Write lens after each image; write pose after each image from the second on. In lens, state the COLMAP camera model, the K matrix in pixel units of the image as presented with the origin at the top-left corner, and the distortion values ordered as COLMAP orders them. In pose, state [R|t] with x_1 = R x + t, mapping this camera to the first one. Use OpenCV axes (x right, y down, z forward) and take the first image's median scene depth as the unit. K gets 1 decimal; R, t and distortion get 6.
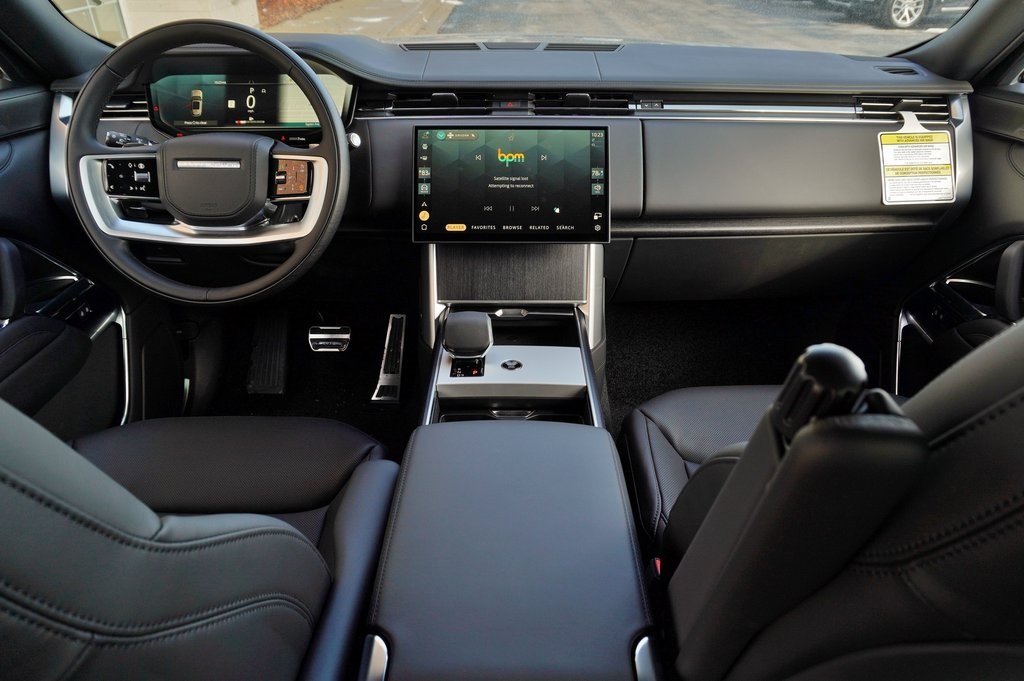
lens RADIAL K [[689.7, 0, 512.0], [0, 689.7, 340.5], [0, 0, 1]] dist [-0.050414, 0.047136]
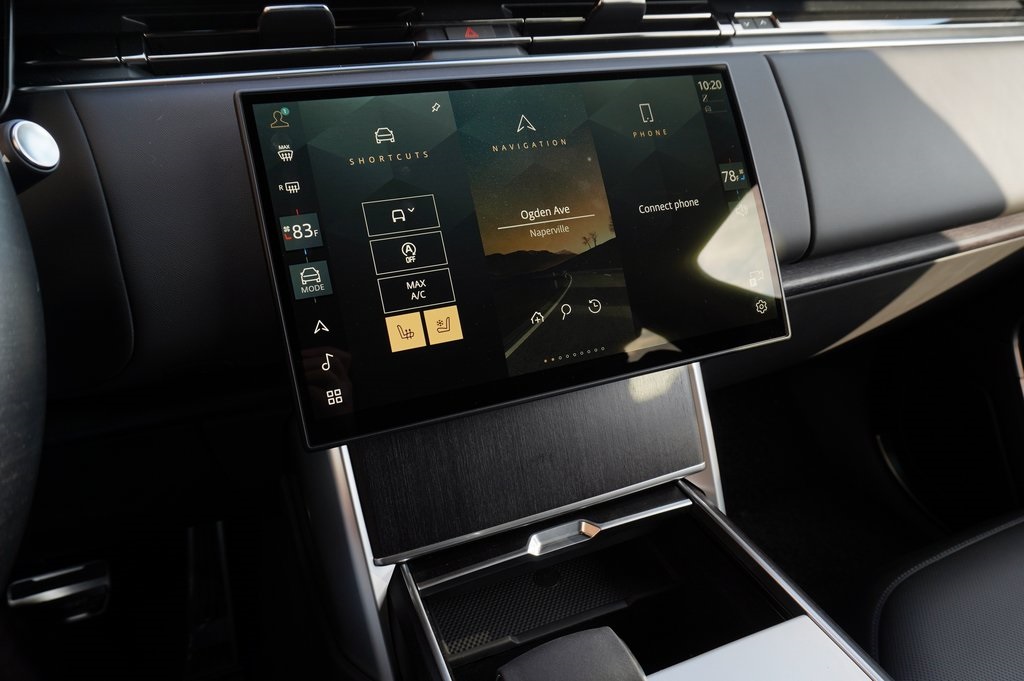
lens RADIAL K [[689.7, 0, 512.0], [0, 689.7, 340.5], [0, 0, 1]] dist [-0.050414, 0.047136]
pose [[0.922202, -0.188759, 0.337510, -0.154100], [0.200932, 0.979604, -0.001158, -0.172339], [-0.330408, 0.068885, 0.941321, 0.662073]]
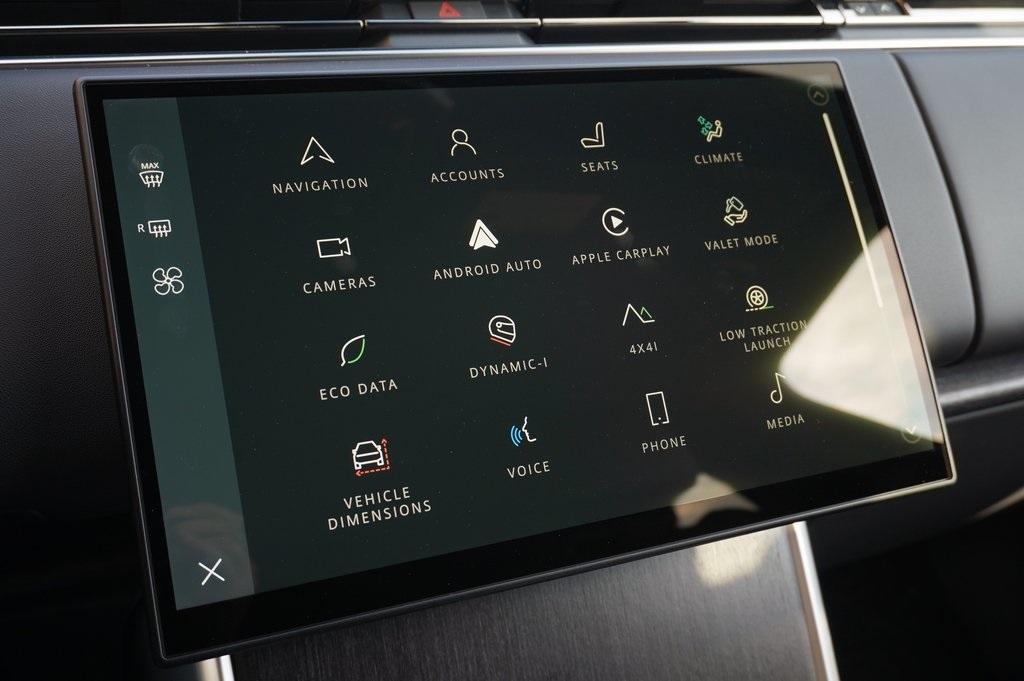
lens RADIAL K [[1031.4, 0, 512.0], [0, 1031.4, 340.5], [0, 0, 1]] dist [-0.002811, 0.009775]
pose [[0.918653, -0.126951, 0.374113, -0.149430], [0.192803, 0.970603, -0.144074, -0.168505], [-0.344825, 0.204484, 0.916123, 0.688614]]
